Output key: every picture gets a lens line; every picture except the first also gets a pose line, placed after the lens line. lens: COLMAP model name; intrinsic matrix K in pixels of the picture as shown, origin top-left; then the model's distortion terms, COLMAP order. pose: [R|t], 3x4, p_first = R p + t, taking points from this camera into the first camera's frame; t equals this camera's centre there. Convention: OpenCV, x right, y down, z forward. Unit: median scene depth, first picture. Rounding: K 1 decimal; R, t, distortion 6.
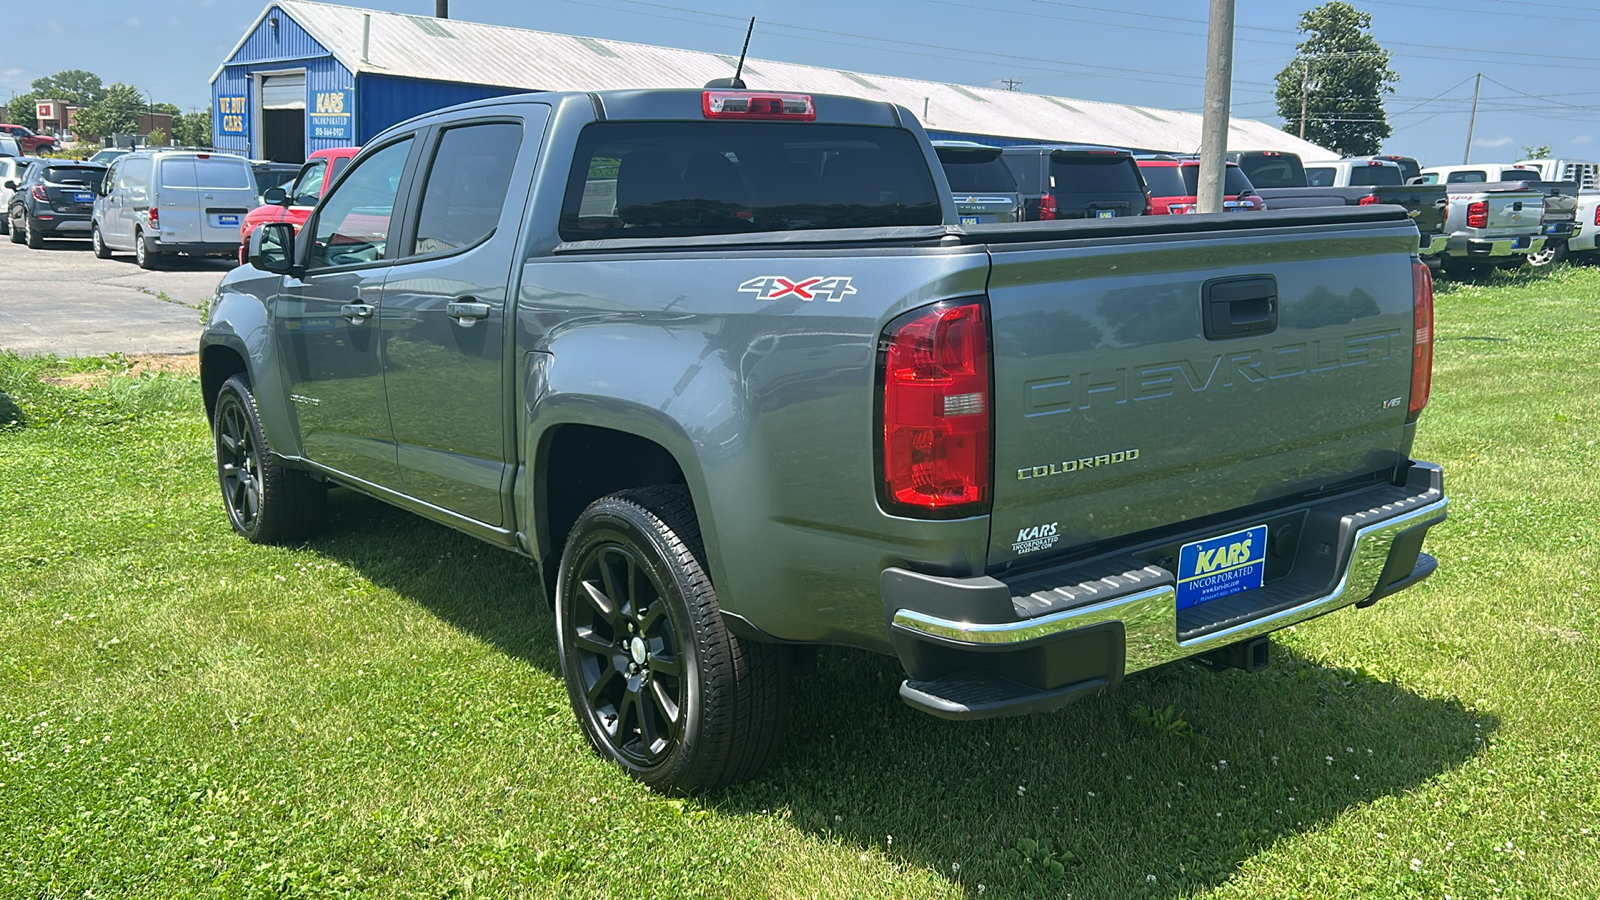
lens RADIAL K [[1411.0, 0, 855.2], [0, 1411.0, 440.3], [0, 0, 1]] dist [0.051482, -0.037800]
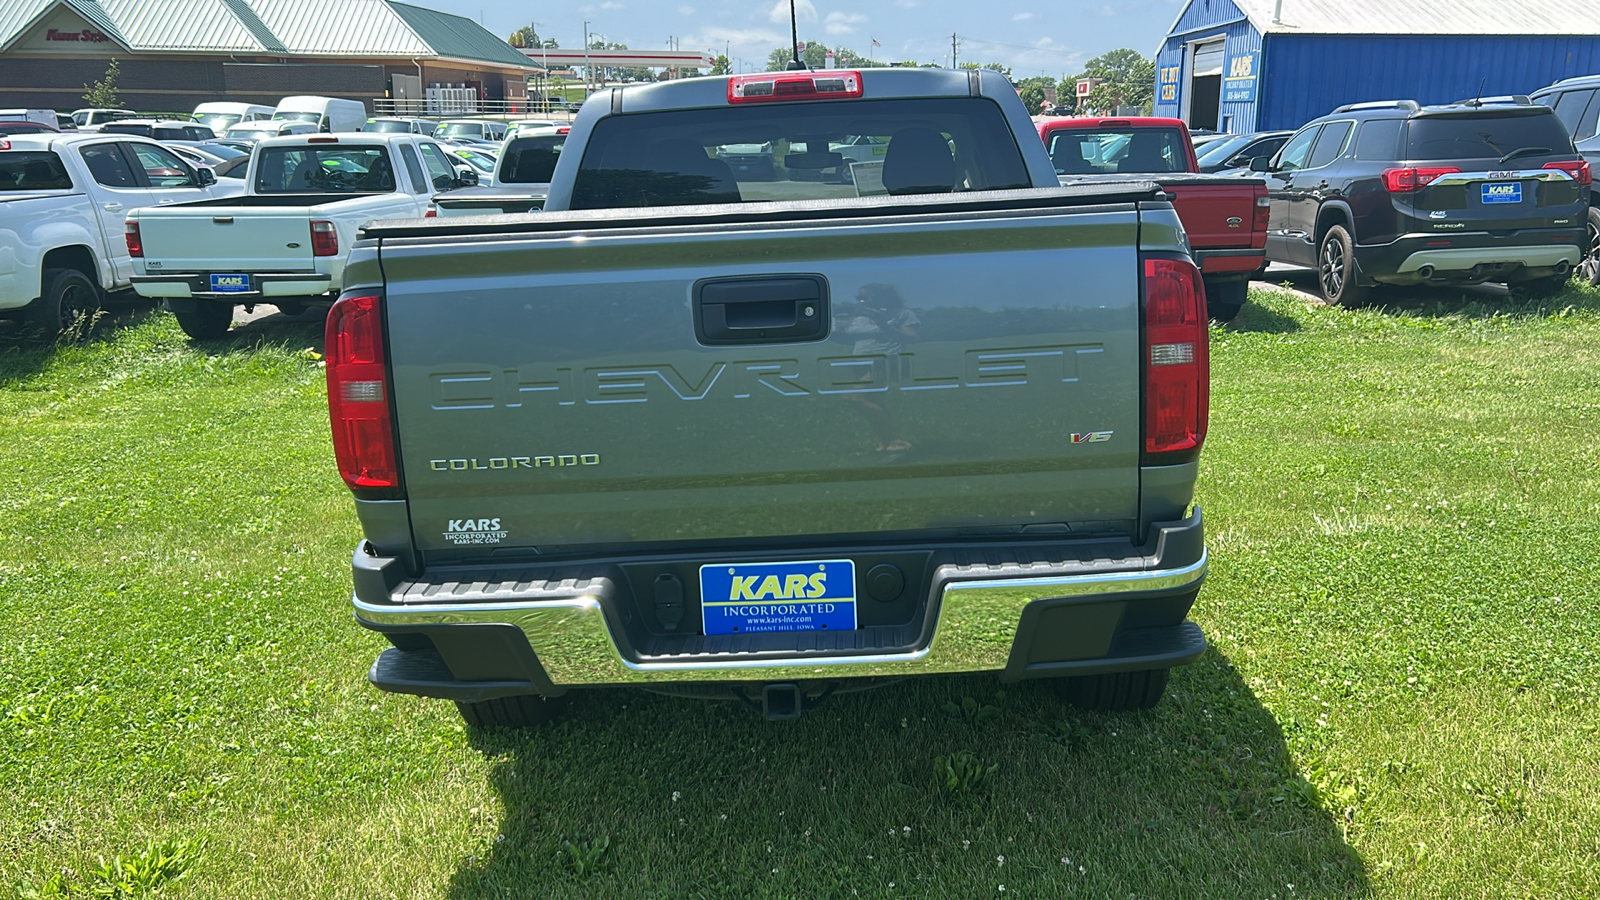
lens RADIAL K [[1411.0, 0, 803.7], [0, 1411.0, 448.0], [0, 0, 1]] dist [0.051482, -0.037800]
pose [[0.784986, 0.097274, -0.611829, 0.803034], [-0.077648, 0.995256, 0.058612, -0.058309], [0.614629, 0.001497, 0.788815, 0.301681]]
